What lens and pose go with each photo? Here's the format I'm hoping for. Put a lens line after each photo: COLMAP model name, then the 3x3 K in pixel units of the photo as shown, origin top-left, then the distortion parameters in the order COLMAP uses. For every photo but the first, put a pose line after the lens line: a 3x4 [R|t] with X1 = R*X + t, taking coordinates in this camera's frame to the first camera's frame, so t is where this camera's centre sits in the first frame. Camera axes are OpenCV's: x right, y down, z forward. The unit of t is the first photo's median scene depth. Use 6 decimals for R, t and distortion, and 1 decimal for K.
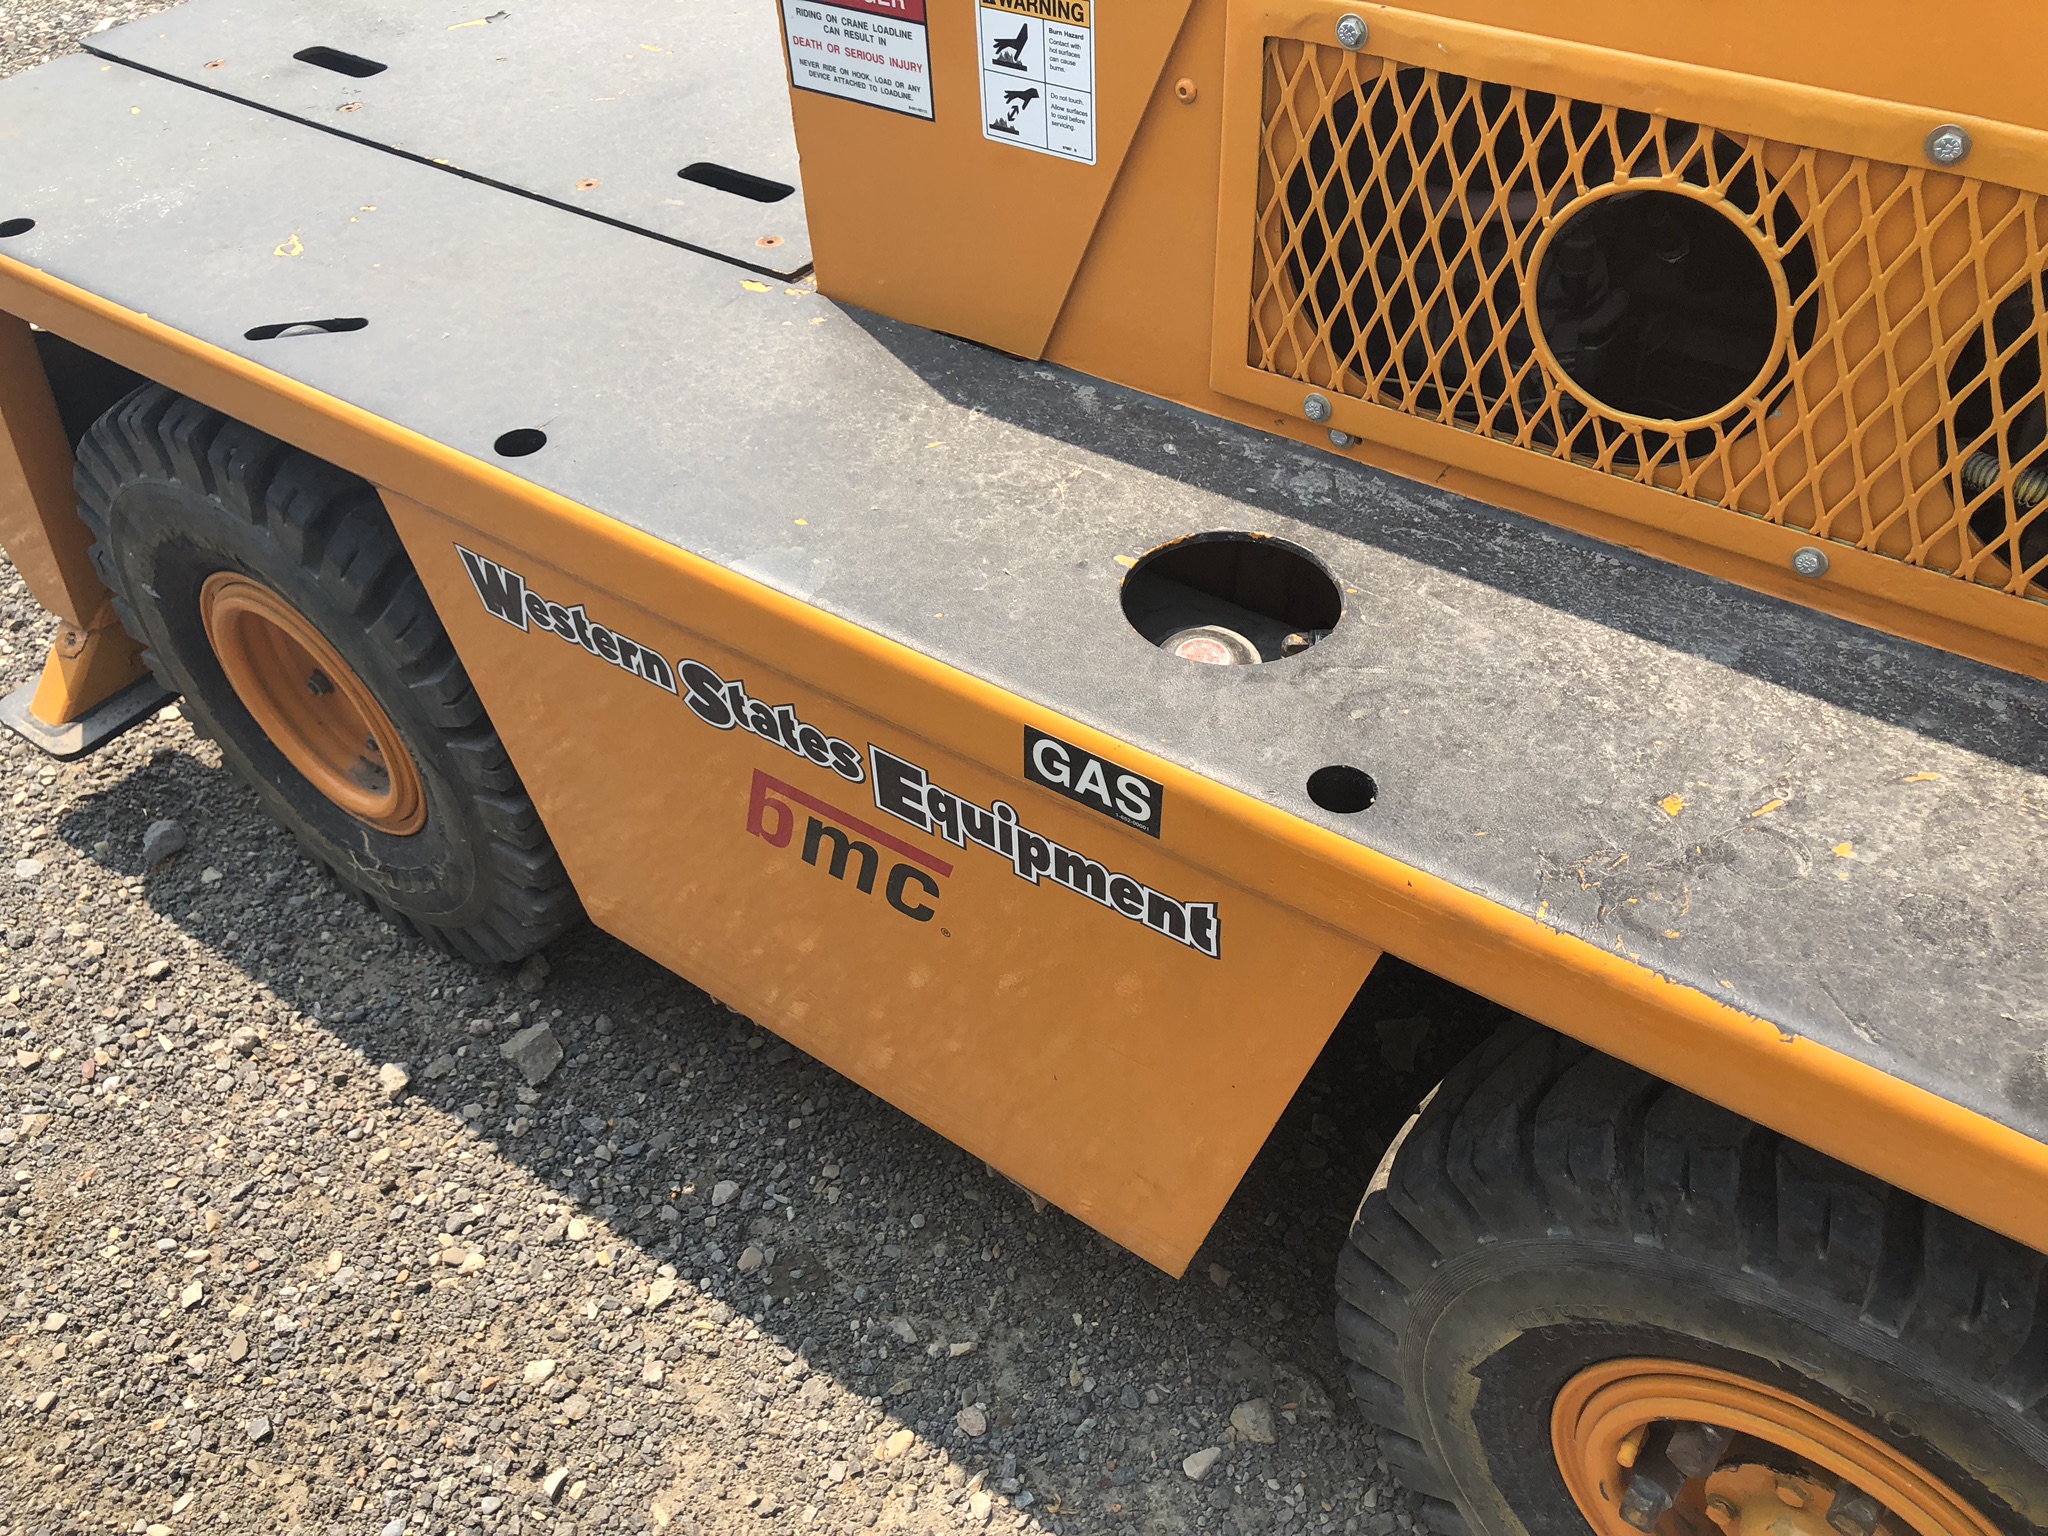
lens RADIAL K [[1688.5, 0, 1024.0], [0, 1688.5, 768.0], [0, 0, 1]] dist [0.004070, -0.003587]
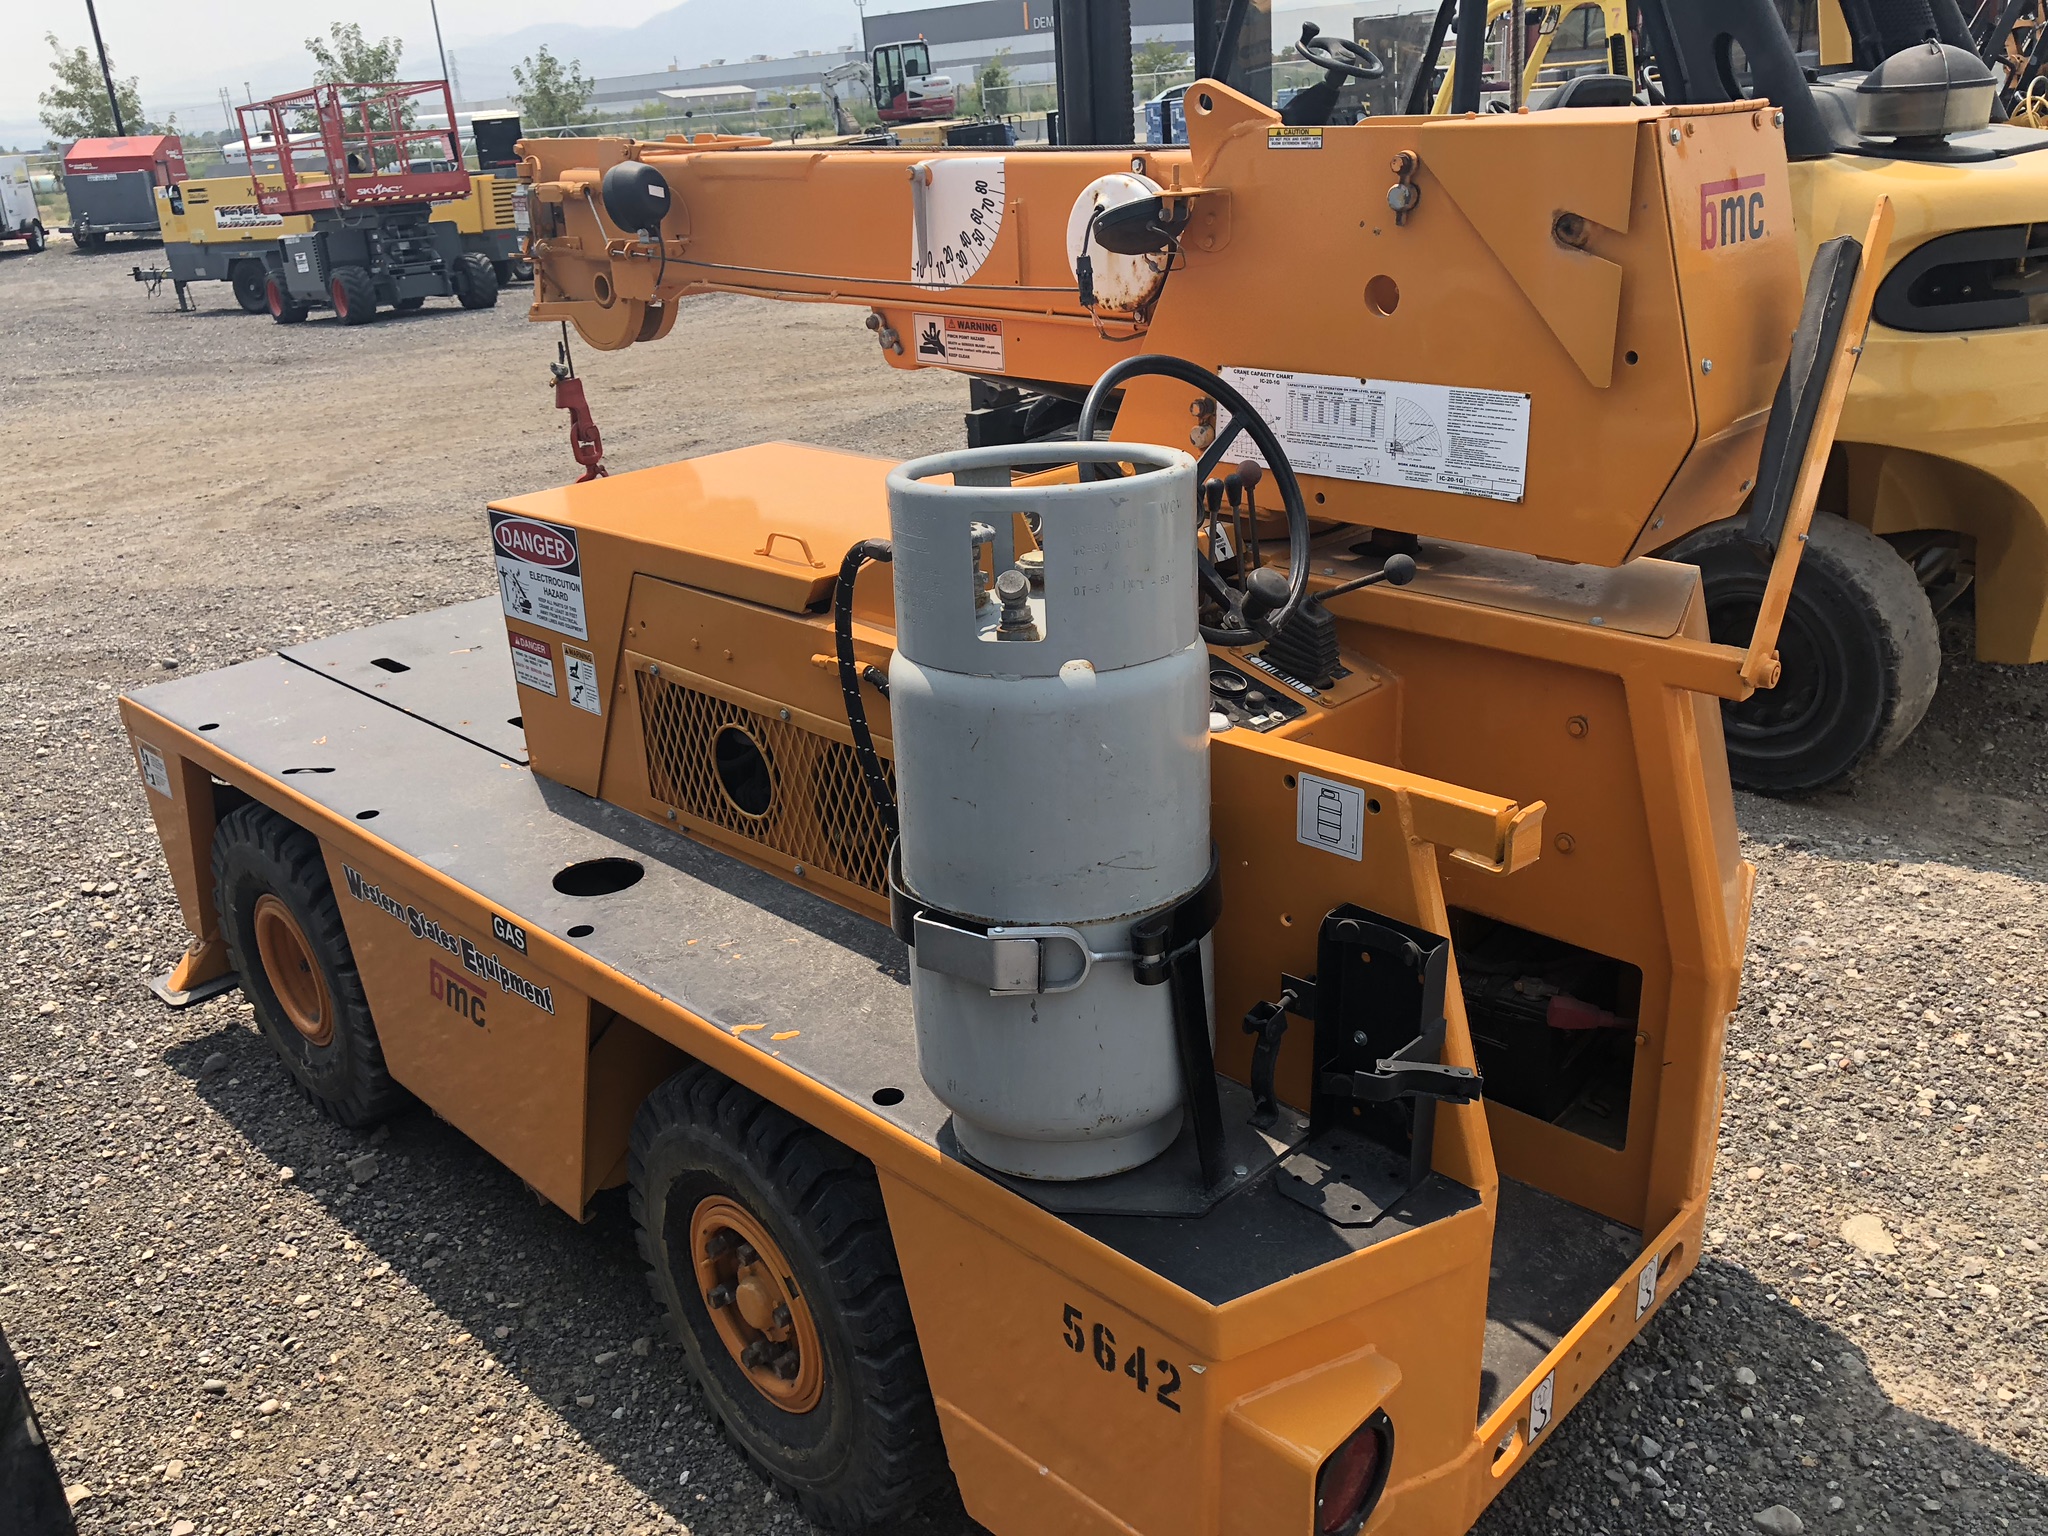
lens RADIAL K [[1589.4, 0, 1024.0], [0, 1589.4, 768.0], [0, 0, 1]] dist [0.002847, -0.035891]
pose [[0.992017, 0.060322, -0.110738, 0.699107], [-0.095220, 0.934055, -0.344202, 0.346251], [0.082672, 0.351999, 0.932342, -0.826825]]
